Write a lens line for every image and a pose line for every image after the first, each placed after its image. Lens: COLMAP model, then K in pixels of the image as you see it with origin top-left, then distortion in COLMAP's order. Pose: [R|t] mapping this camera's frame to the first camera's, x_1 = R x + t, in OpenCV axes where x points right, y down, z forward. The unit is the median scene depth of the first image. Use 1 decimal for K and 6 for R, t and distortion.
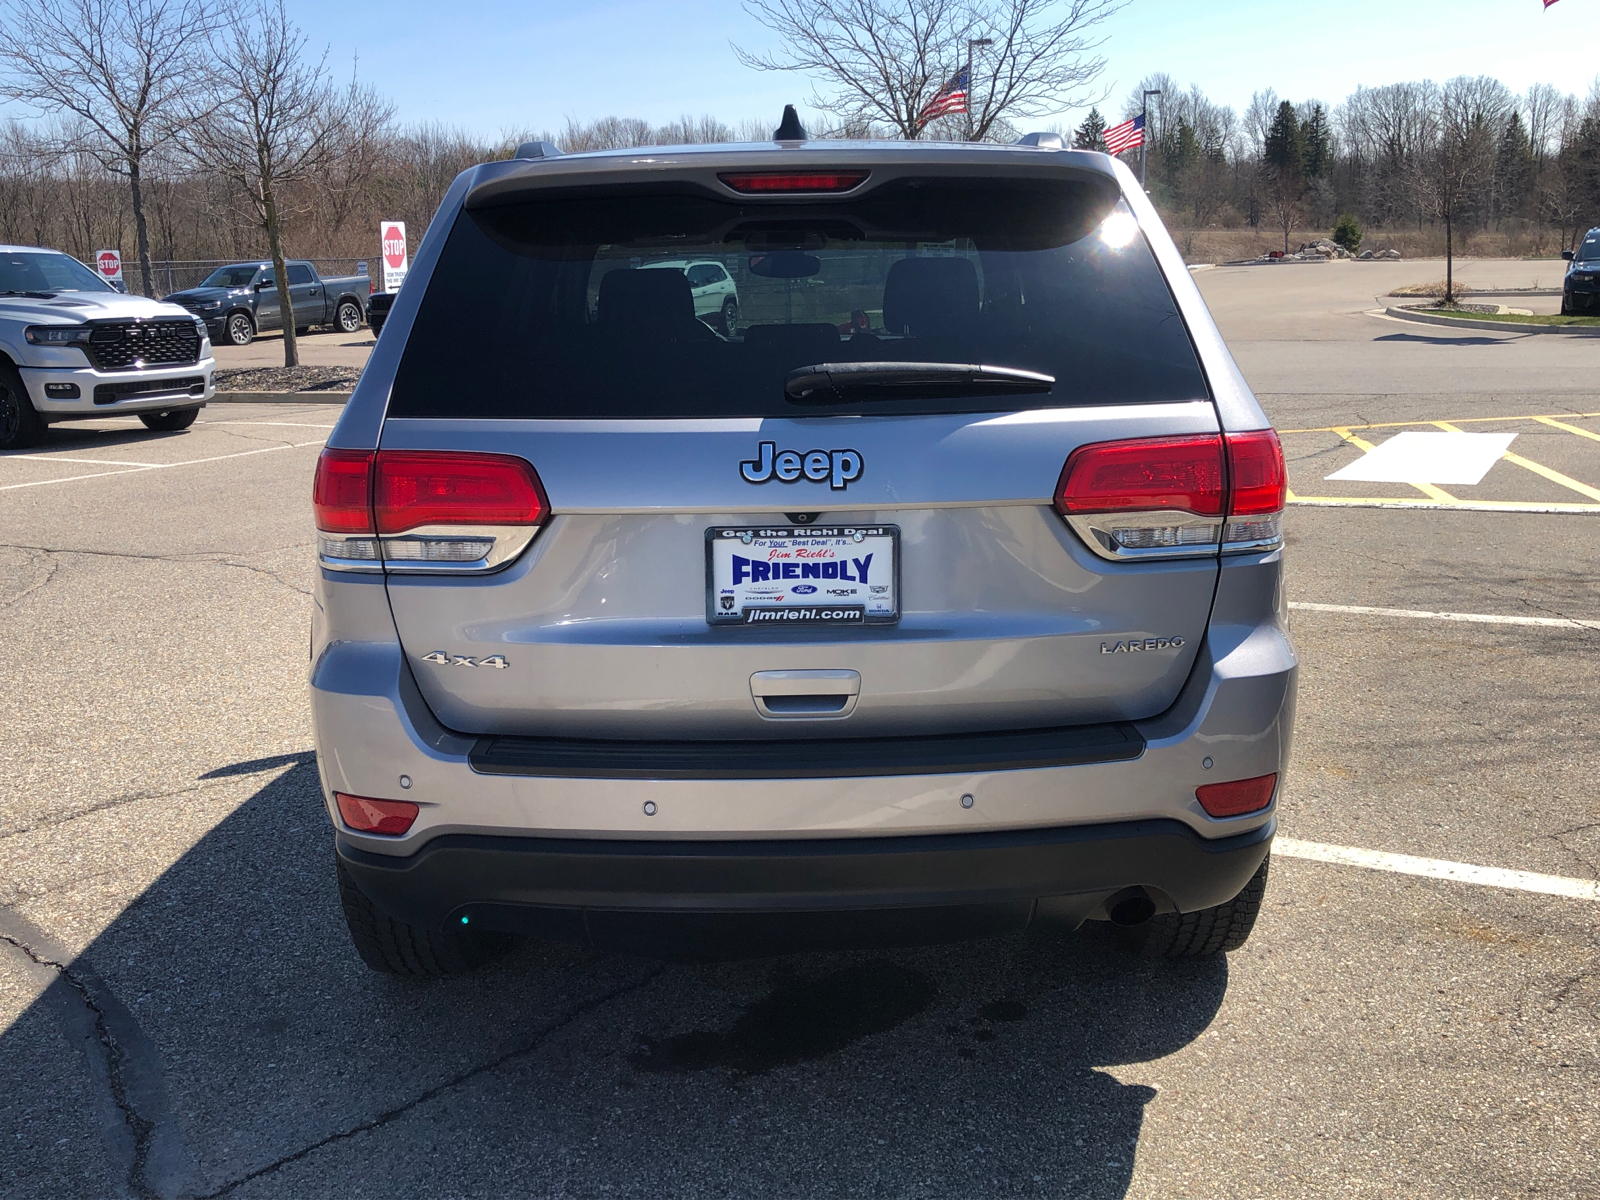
lens RADIAL K [[1574.5, 0, 797.1], [0, 1574.5, 564.8], [0, 0, 1]] dist [0.034089, -0.042400]
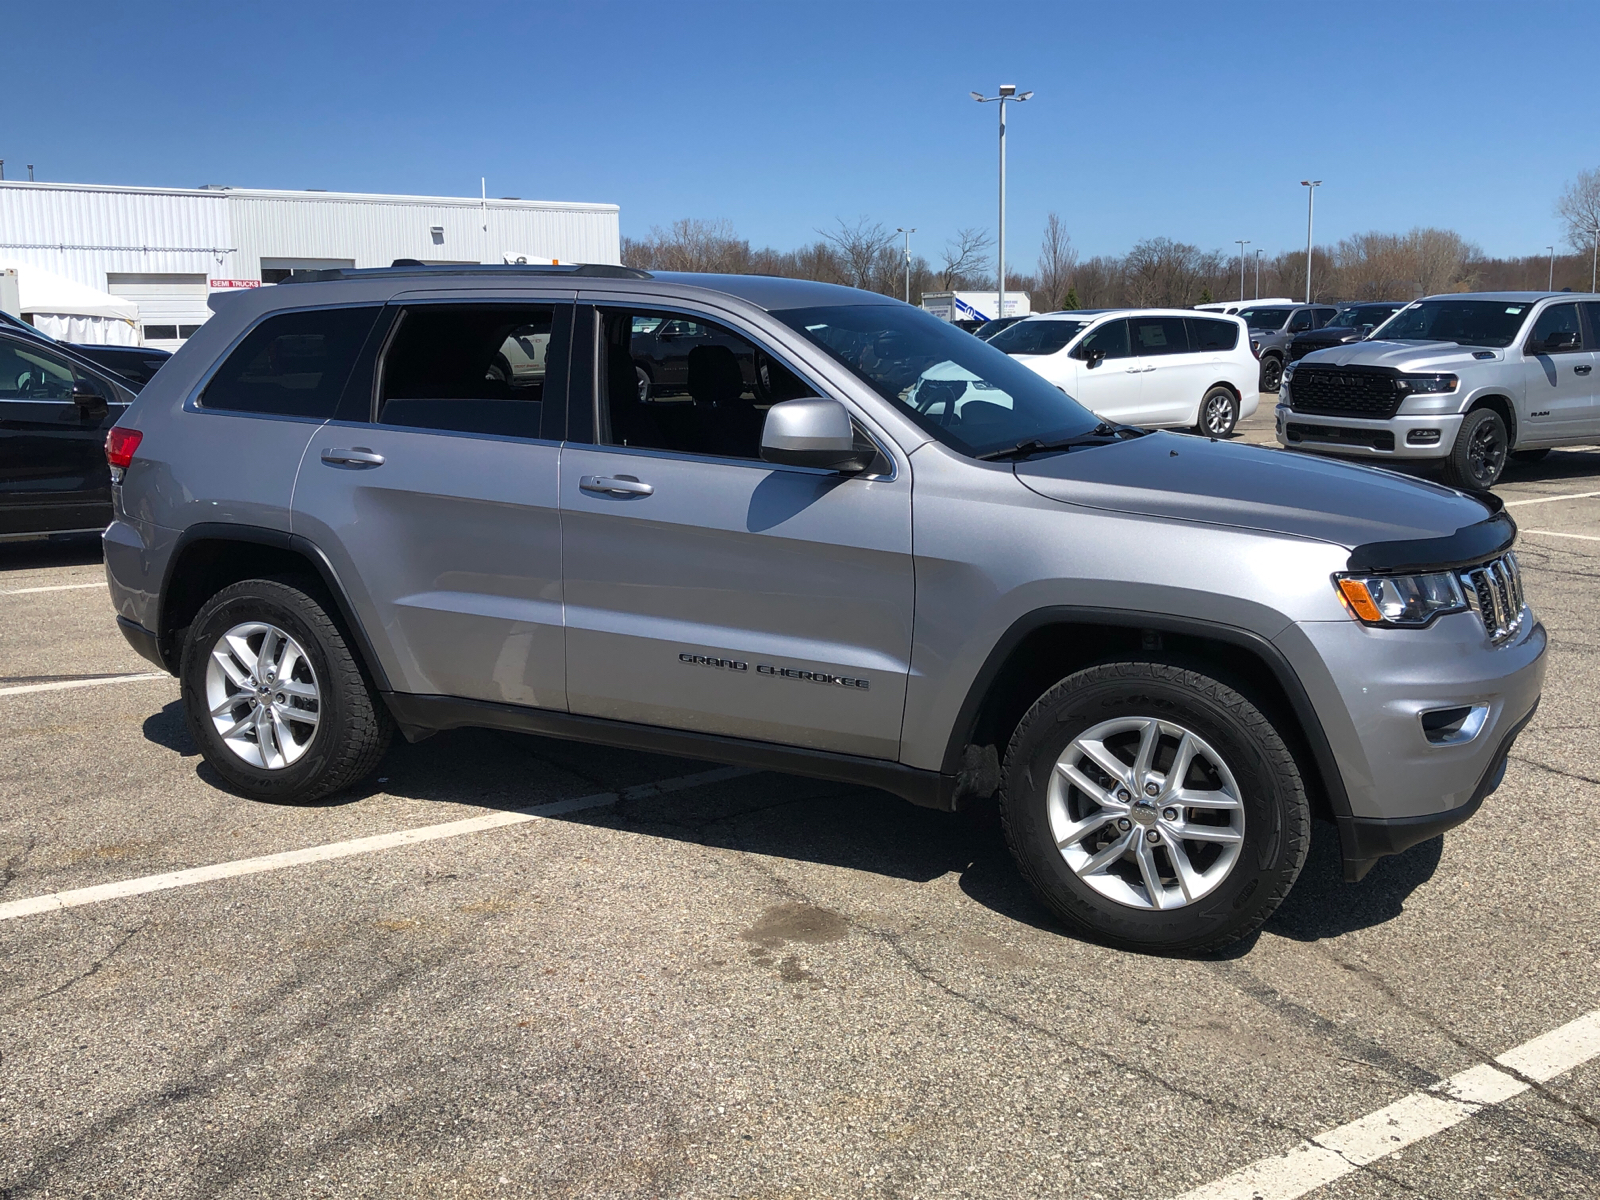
lens RADIAL K [[1549.5, 0, 800.0], [0, 1549.5, 600.0], [0, 0, 1]] dist [0.097528, -0.263502]
pose [[-0.437290, 0.177211, -0.881688, 1.872623], [-0.155699, 0.950671, 0.268297, -0.599520], [0.885740, 0.254602, -0.388128, 2.824082]]
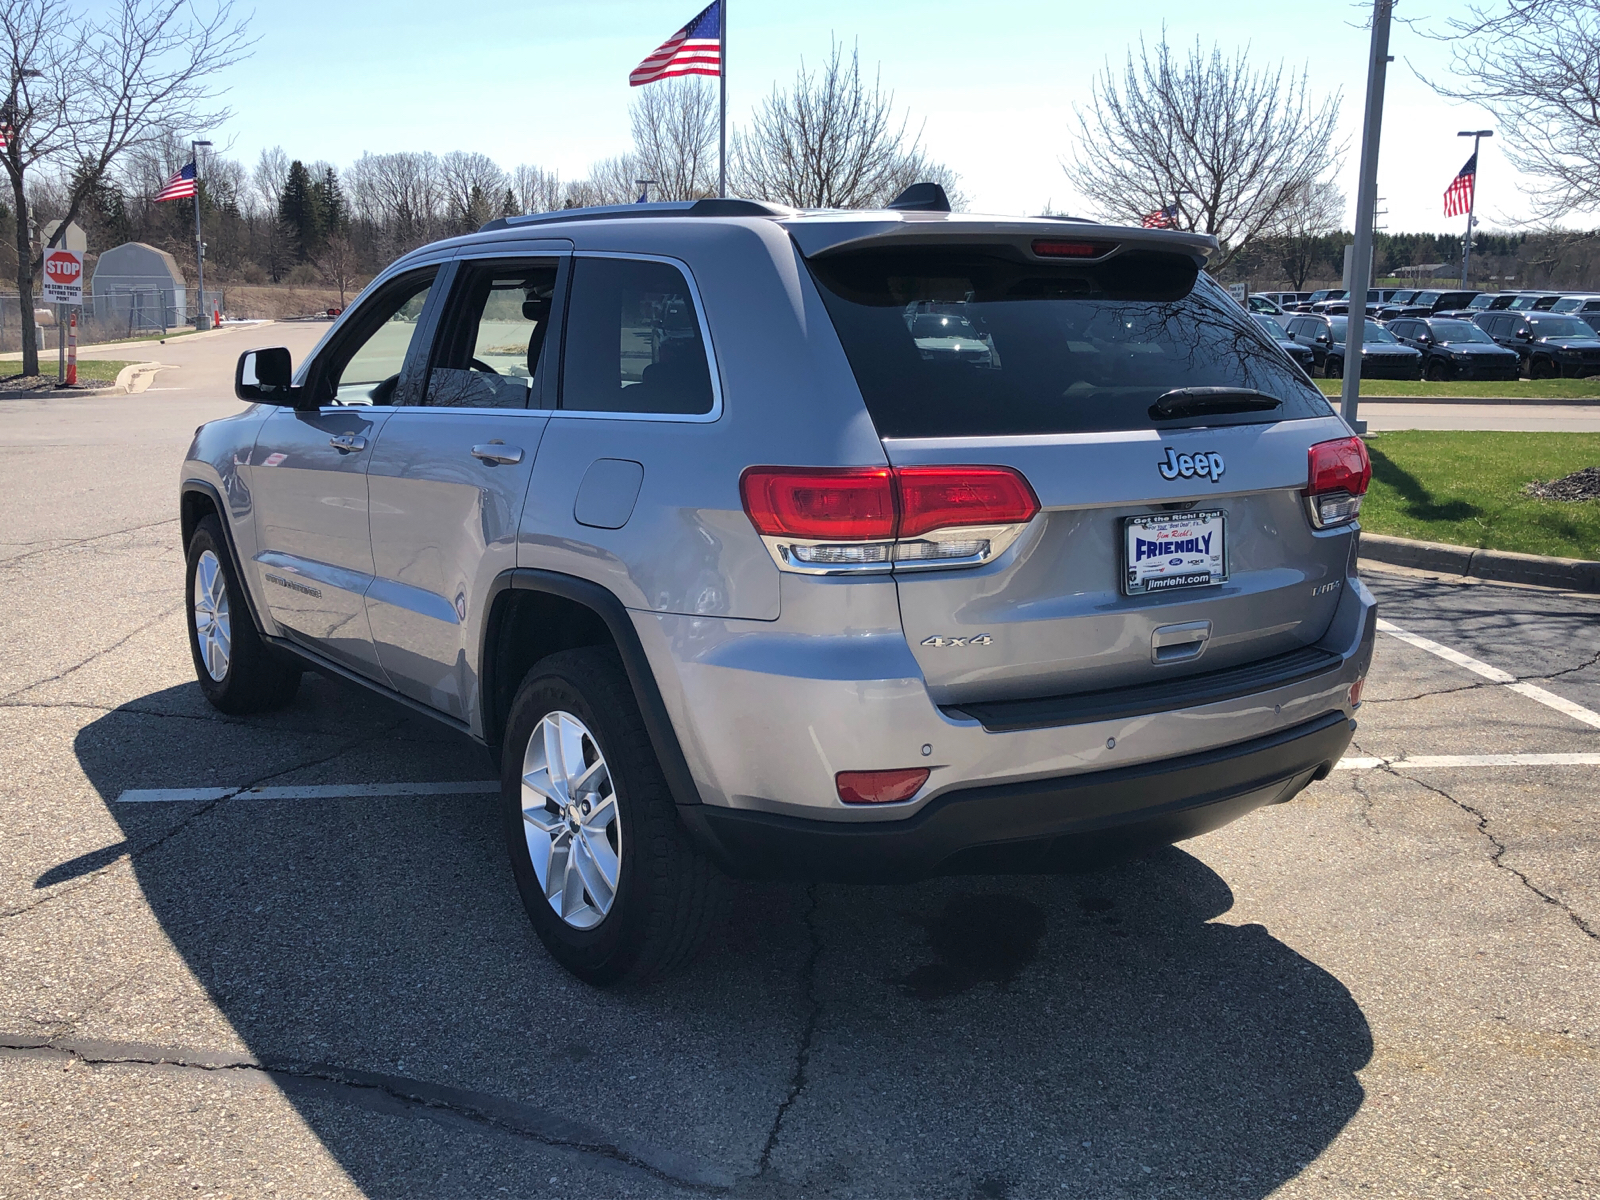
lens RADIAL K [[1549.5, 0, 800.0], [0, 1549.5, 600.0], [0, 0, 1]] dist [0.097528, -0.263502]
pose [[0.828053, -0.076254, 0.555441, -0.964193], [0.082767, 0.996479, 0.013413, 0.004287], [-0.554507, 0.034866, 0.831448, 0.108614]]
